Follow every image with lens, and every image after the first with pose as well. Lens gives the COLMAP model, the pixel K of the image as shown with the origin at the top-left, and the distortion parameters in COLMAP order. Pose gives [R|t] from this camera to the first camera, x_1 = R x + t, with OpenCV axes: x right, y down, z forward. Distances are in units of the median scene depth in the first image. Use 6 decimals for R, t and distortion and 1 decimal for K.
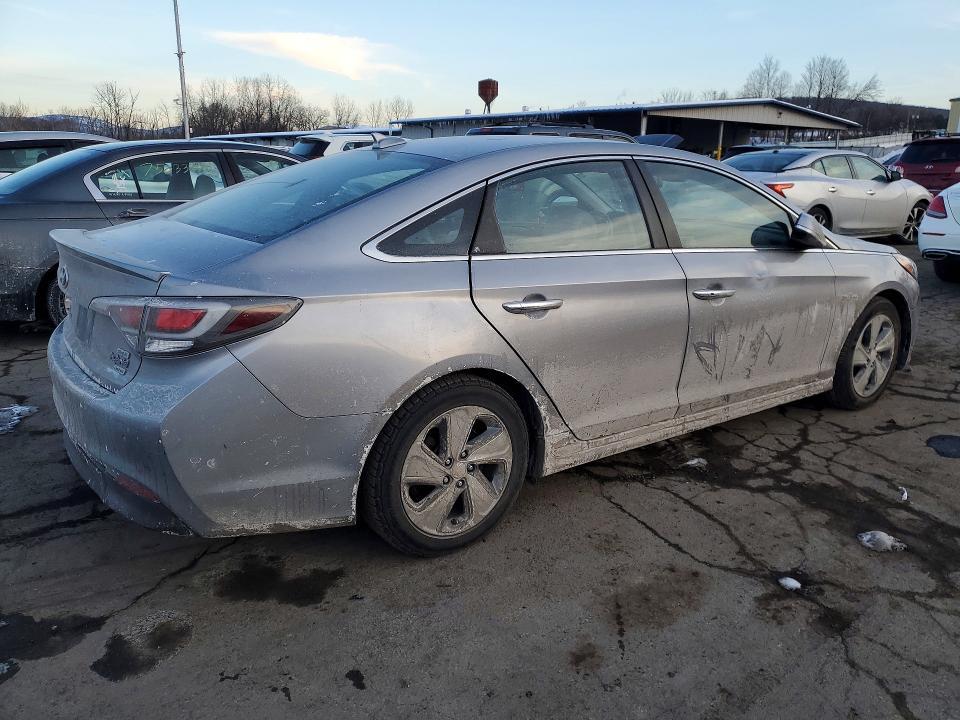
lens RADIAL K [[745.8, 0, 483.5], [0, 745.8, 363.1], [0, 0, 1]] dist [0.011731, 0.006931]
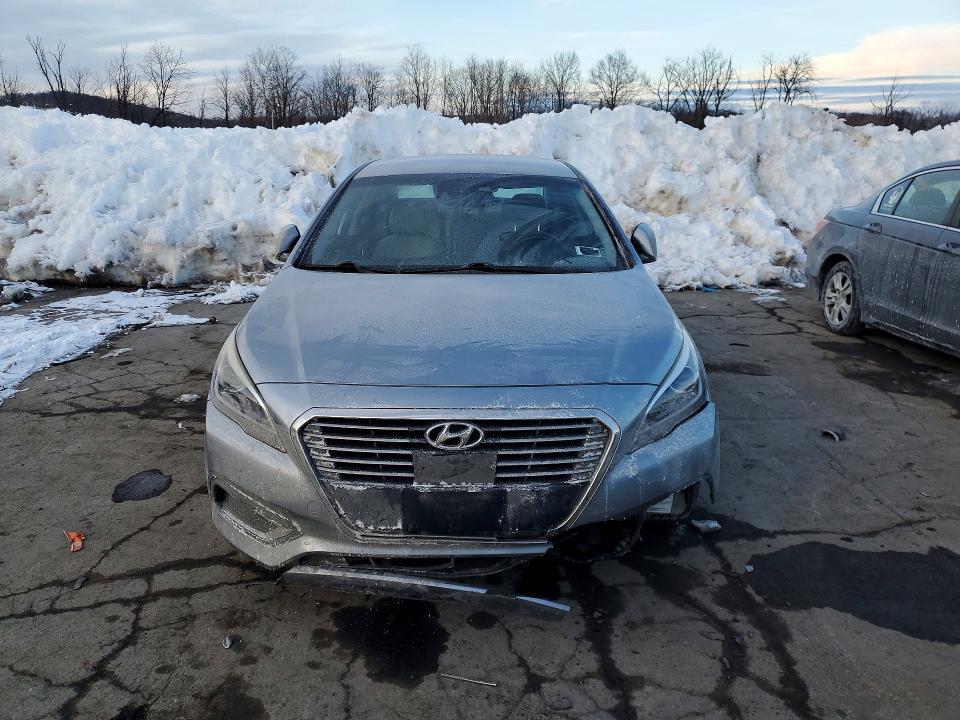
lens RADIAL K [[745.8, 0, 471.6], [0, 745.8, 355.2], [0, 0, 1]] dist [0.011731, 0.006931]
pose [[-0.593202, 0.204628, -0.778613, 1.201605], [-0.208105, 0.895309, 0.393846, -0.534667], [0.777691, 0.395664, -0.488515, 1.904698]]
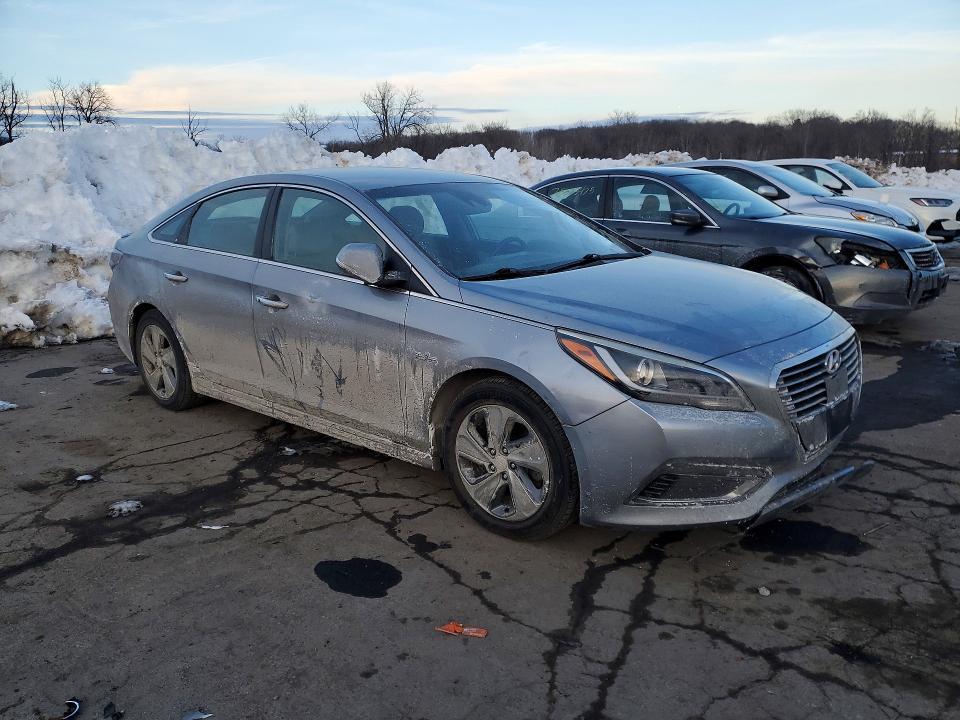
lens RADIAL K [[745.8, 0, 478.1], [0, 745.8, 367.4], [0, 0, 1]] dist [0.011731, 0.006931]
pose [[0.214128, 0.233218, -0.948556, 1.456117], [-0.228021, 0.956185, 0.183620, -0.274293], [0.949819, 0.176973, 0.257925, 0.996297]]
